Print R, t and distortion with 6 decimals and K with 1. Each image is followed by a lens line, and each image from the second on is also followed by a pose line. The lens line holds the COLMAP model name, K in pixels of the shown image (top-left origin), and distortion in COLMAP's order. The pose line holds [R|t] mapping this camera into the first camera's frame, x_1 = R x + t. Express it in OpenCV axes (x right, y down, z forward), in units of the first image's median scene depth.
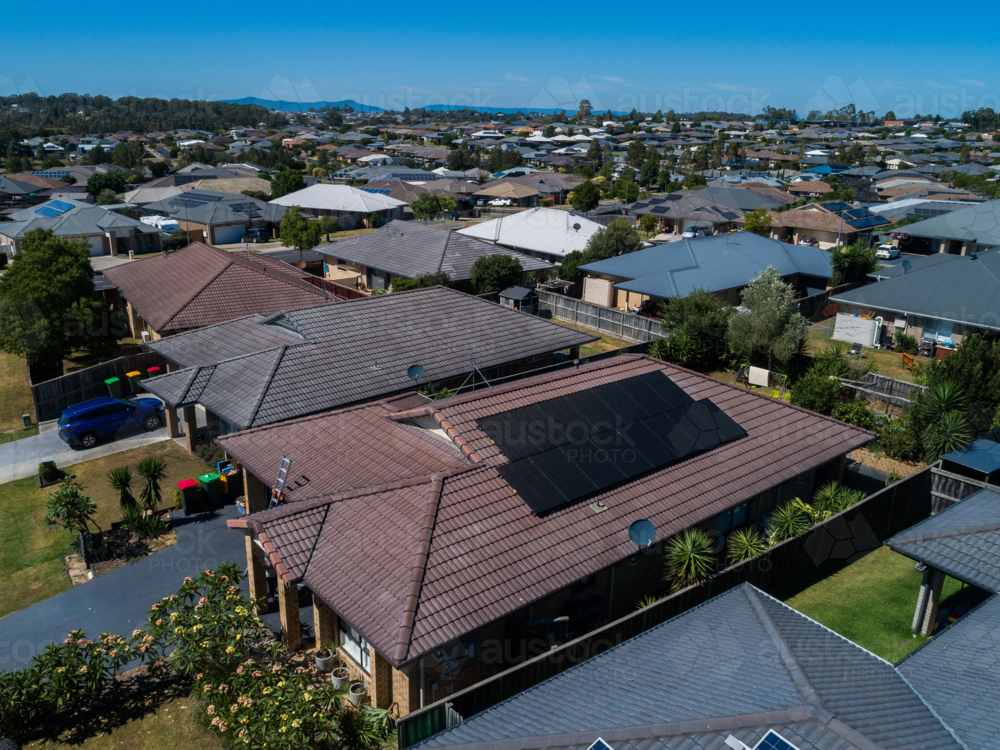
lens RADIAL K [[827.7, 0, 481.7], [0, 827.7, 377.5], [0, 0, 1]] dist [-0.005441, 0.004868]
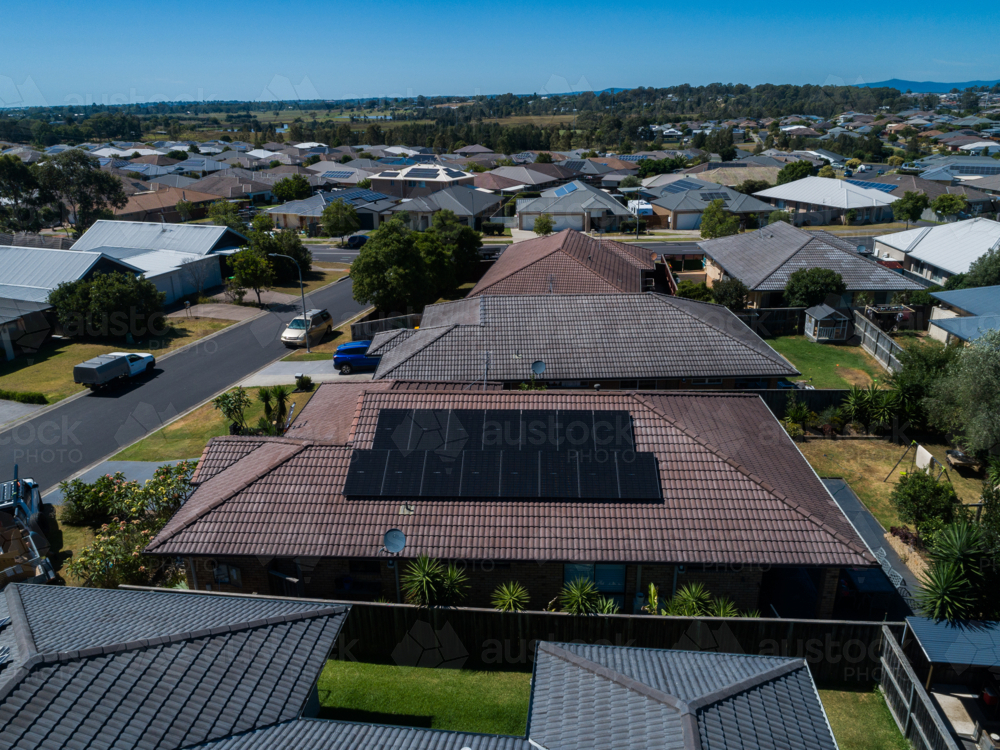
lens RADIAL K [[778.3, 0, 500.0], [0, 778.3, 375.0], [0, 0, 1]] dist [-0.008874, -0.000776]
pose [[0.738012, 0.201314, -0.644058, 0.136625], [-0.178136, 0.978726, 0.101799, -0.022850], [0.650850, 0.039601, 0.758173, 0.047302]]
